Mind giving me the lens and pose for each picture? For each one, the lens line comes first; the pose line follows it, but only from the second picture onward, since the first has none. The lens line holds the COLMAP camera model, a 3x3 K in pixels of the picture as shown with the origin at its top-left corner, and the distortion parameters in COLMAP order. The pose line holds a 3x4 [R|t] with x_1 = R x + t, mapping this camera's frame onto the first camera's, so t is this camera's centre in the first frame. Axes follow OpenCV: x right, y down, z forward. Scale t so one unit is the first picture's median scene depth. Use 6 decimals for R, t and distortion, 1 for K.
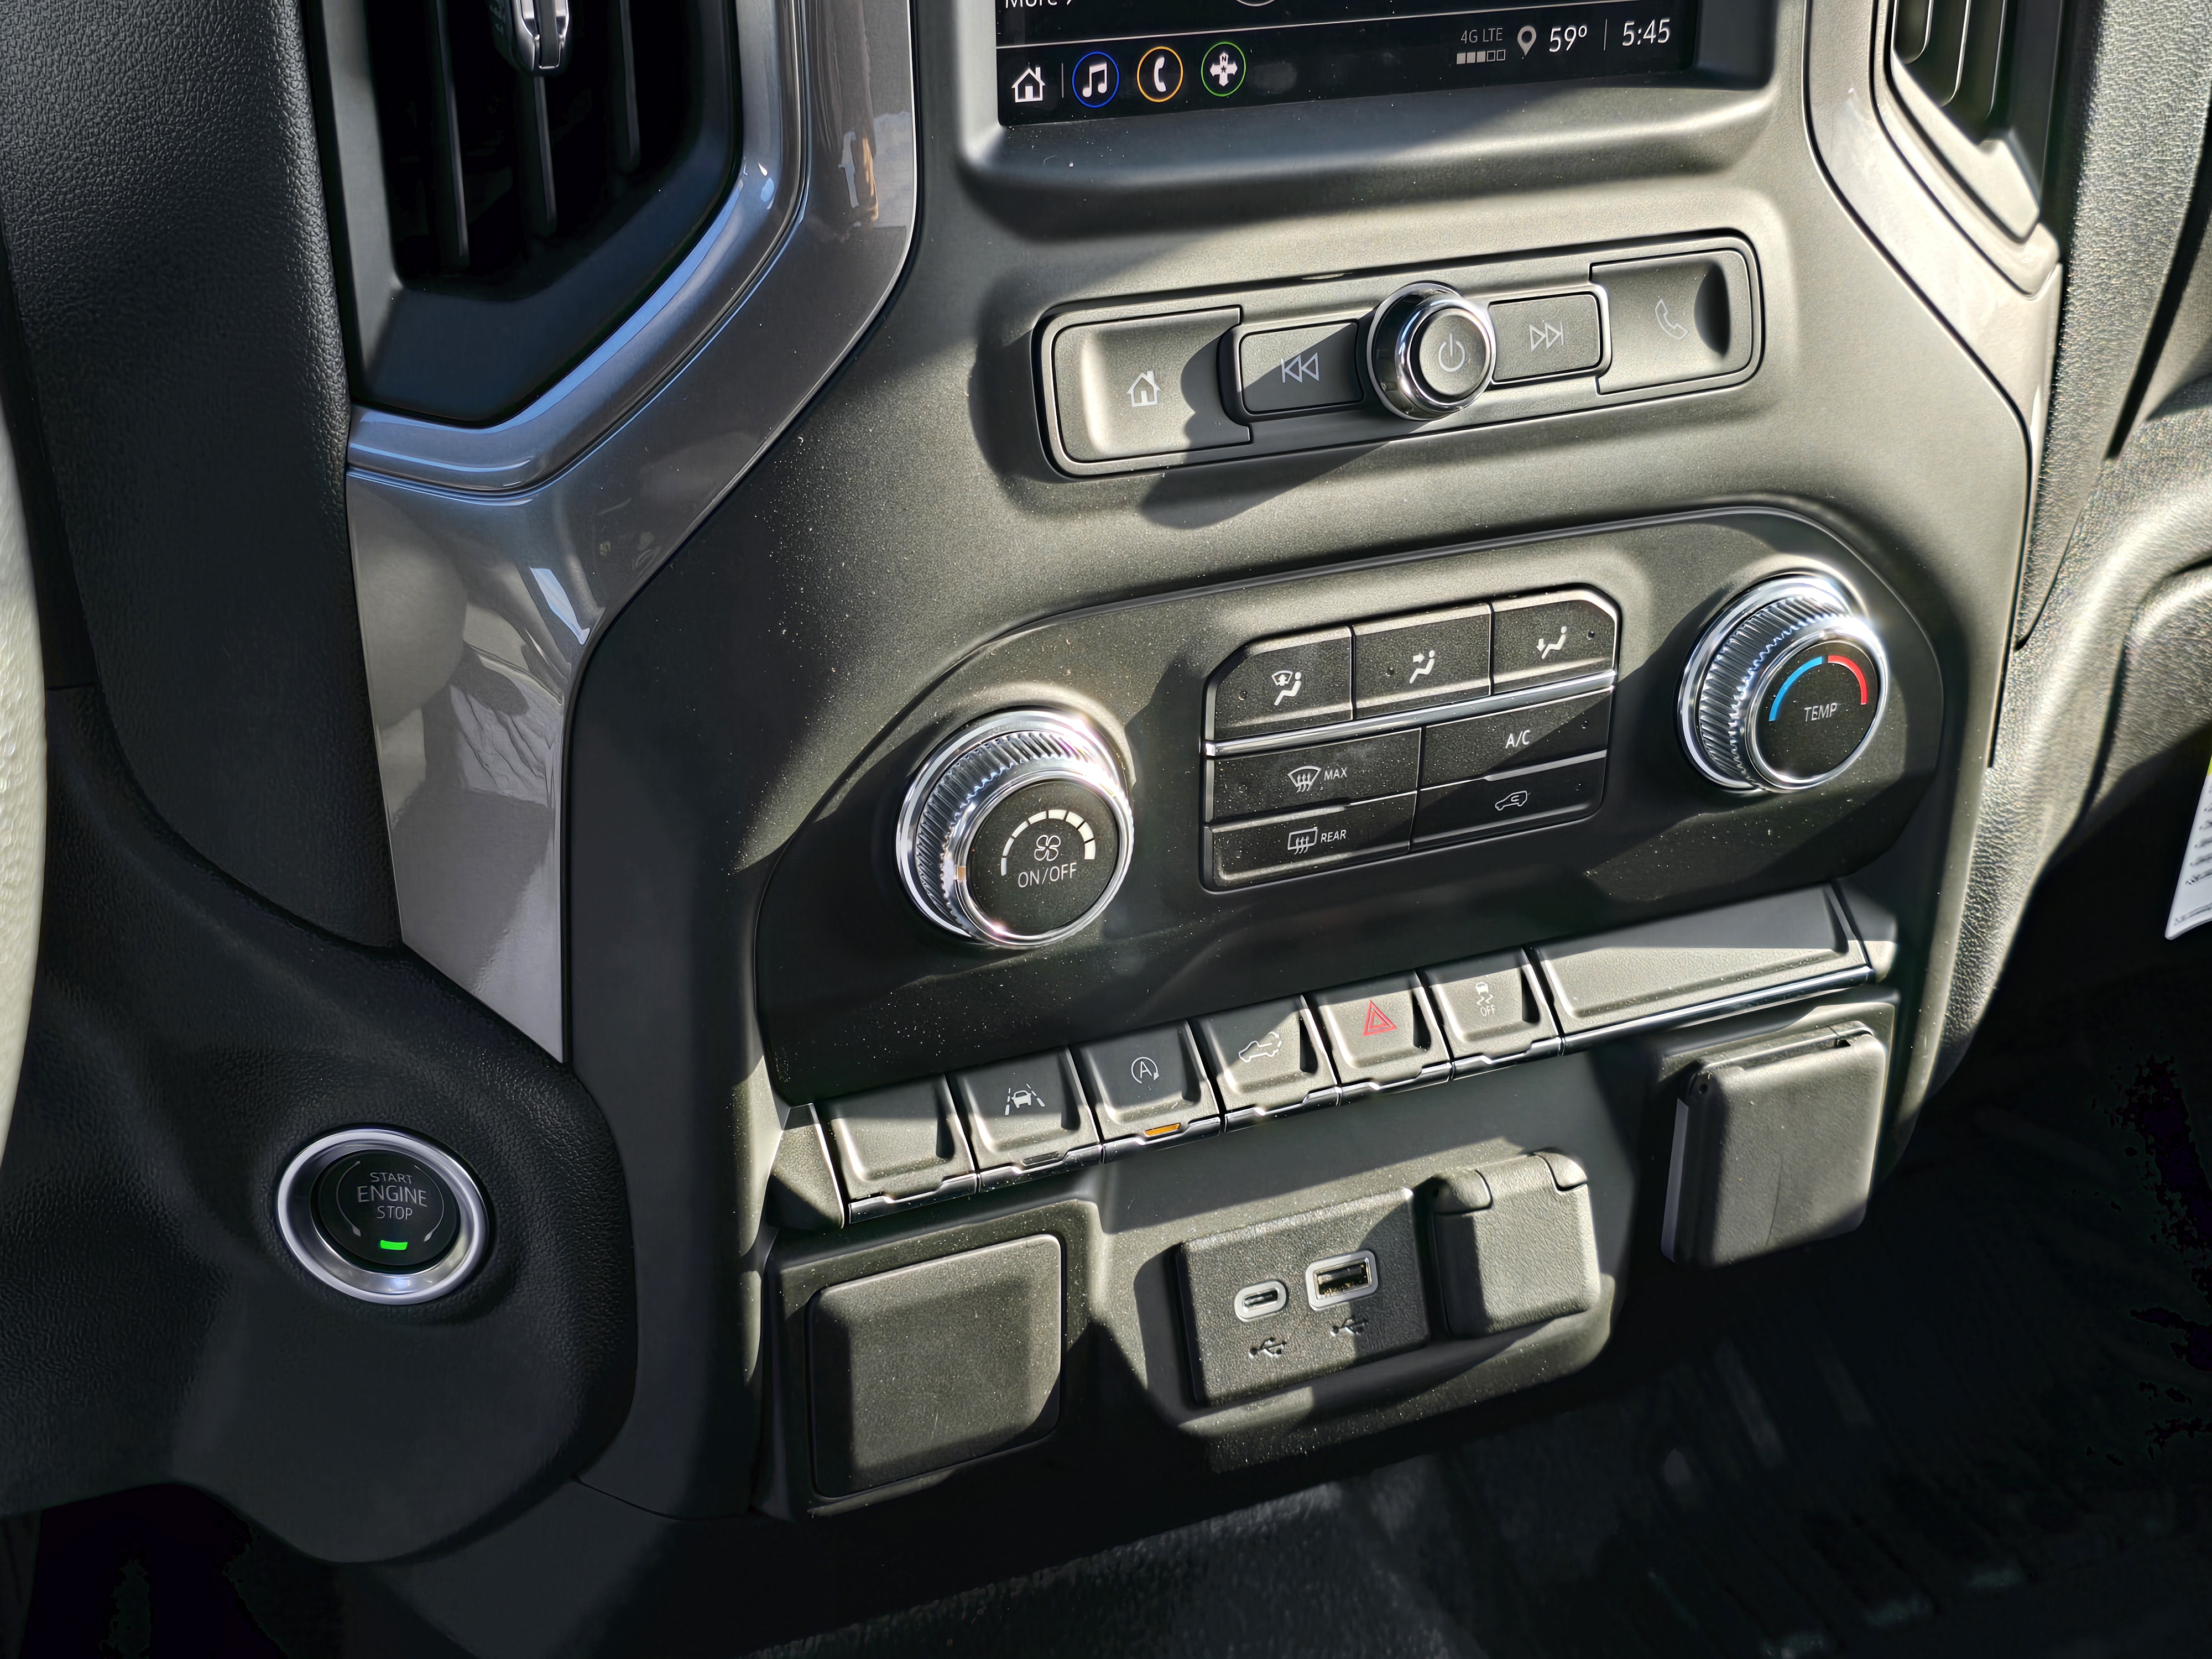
lens RADIAL K [[2729.8, 0, 1106.0], [0, 2729.8, 829.5], [0, 0, 1]] dist [0.174467, -0.416037]
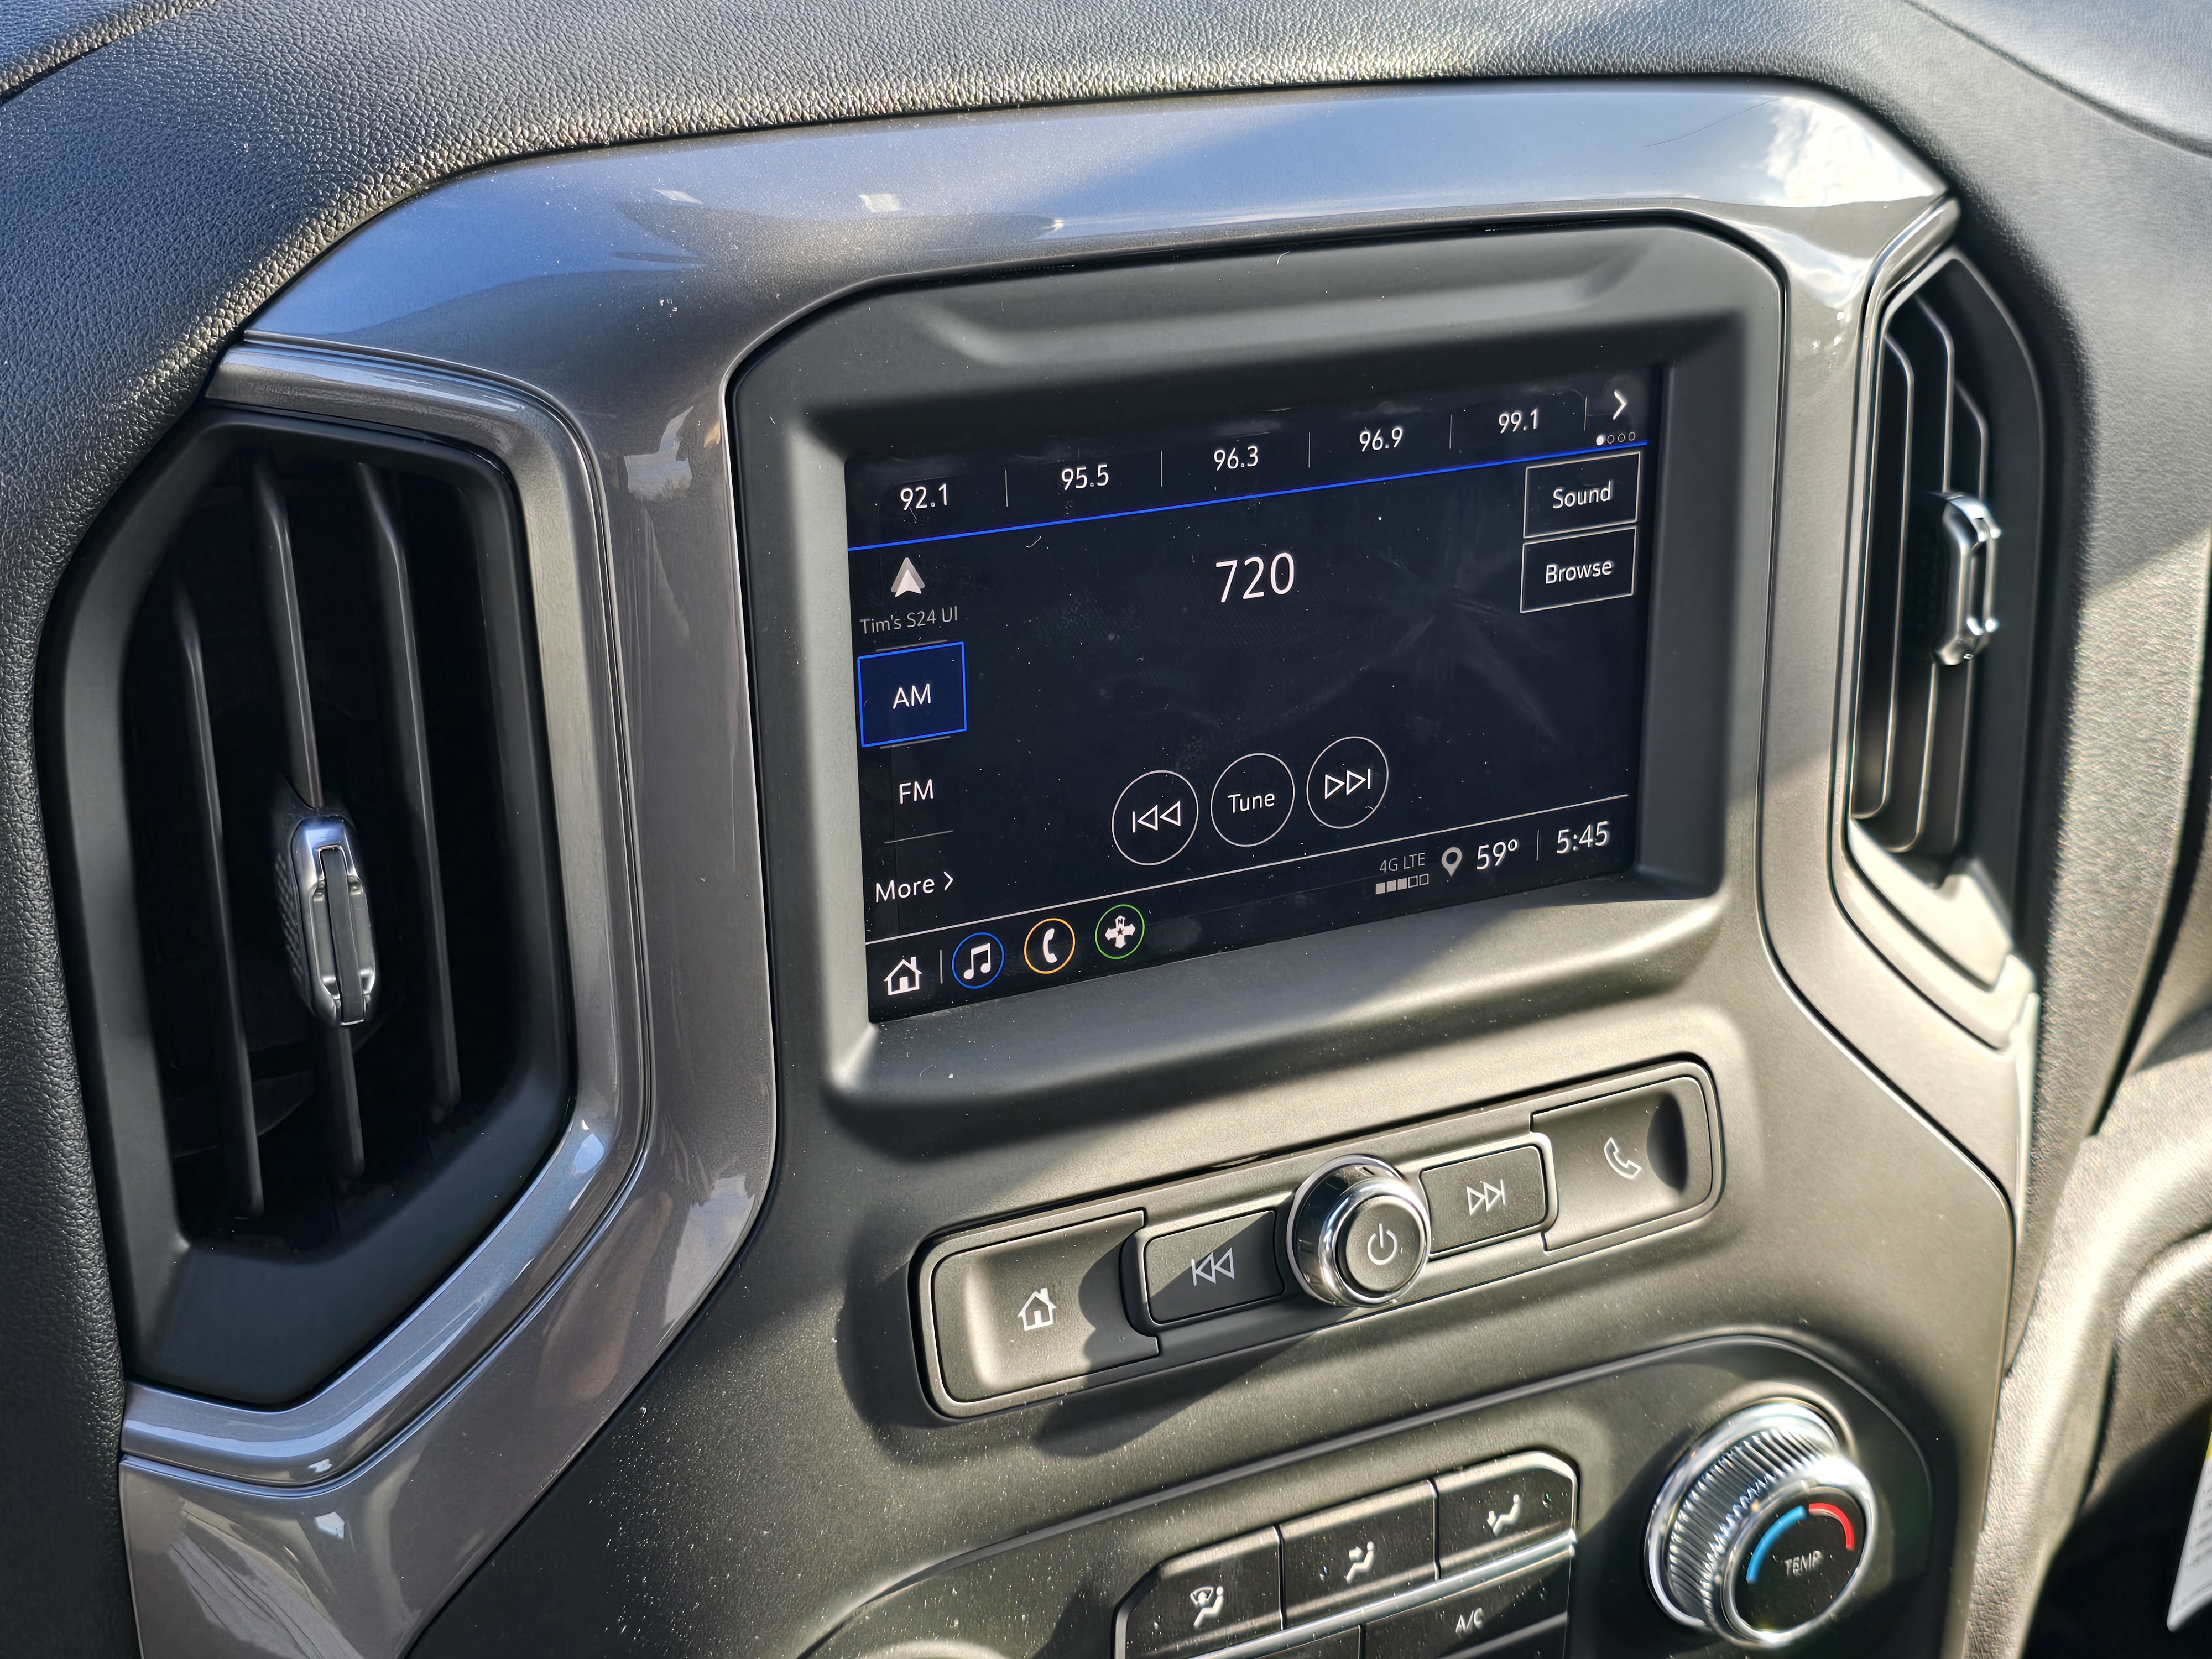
lens RADIAL K [[2729.8, 0, 1106.0], [0, 2729.8, 829.5], [0, 0, 1]] dist [0.174467, -0.416037]
pose [[0.999534, -0.017293, 0.025148, 0.015569], [0.018599, 0.998438, -0.052689, -0.254967], [-0.024198, 0.053133, 0.998294, 0.101334]]
